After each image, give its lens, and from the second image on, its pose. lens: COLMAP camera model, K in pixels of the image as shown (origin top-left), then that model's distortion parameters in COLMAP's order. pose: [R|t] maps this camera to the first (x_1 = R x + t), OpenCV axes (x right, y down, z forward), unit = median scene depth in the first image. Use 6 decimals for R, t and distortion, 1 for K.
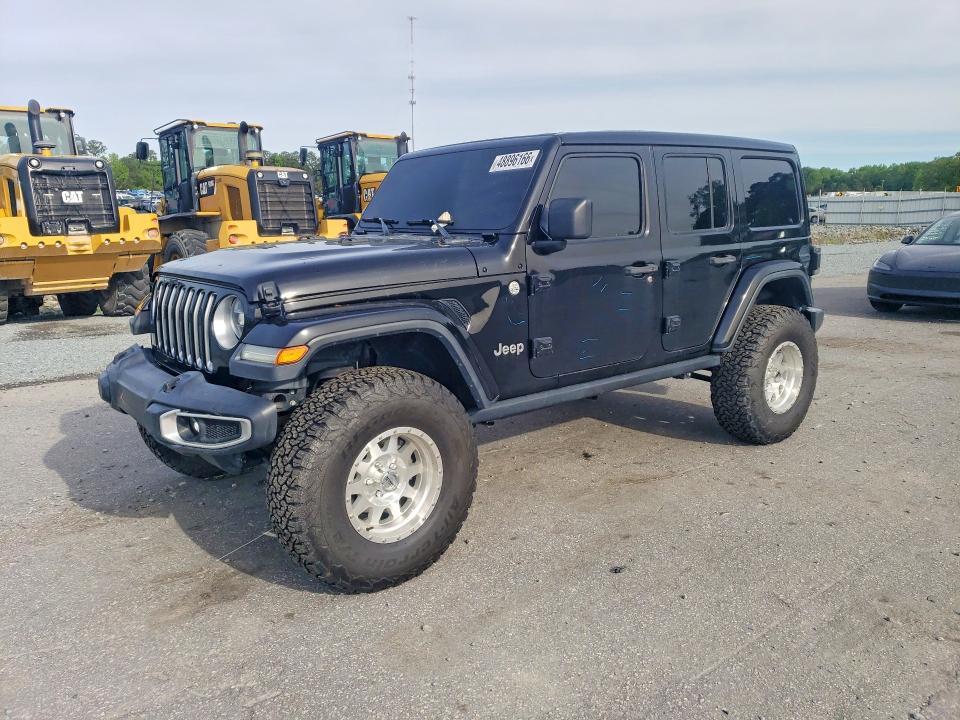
lens RADIAL K [[729.1, 0, 487.0], [0, 729.1, 360.1], [0, 0, 1]] dist [-0.000366, -0.000197]
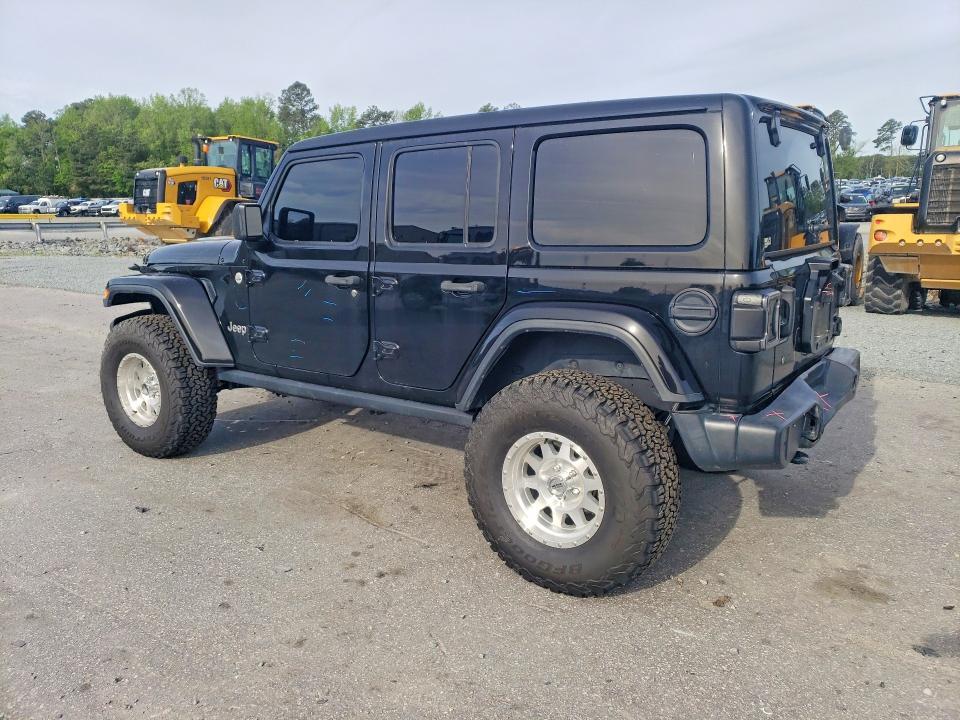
lens RADIAL K [[729.1, 0, 487.0], [0, 729.1, 360.1], [0, 0, 1]] dist [-0.000366, -0.000197]
pose [[0.295558, 0.202170, -0.933688, 1.071902], [-0.197885, 0.969110, 0.147200, -0.185381], [0.934605, 0.141257, 0.326435, 0.825173]]
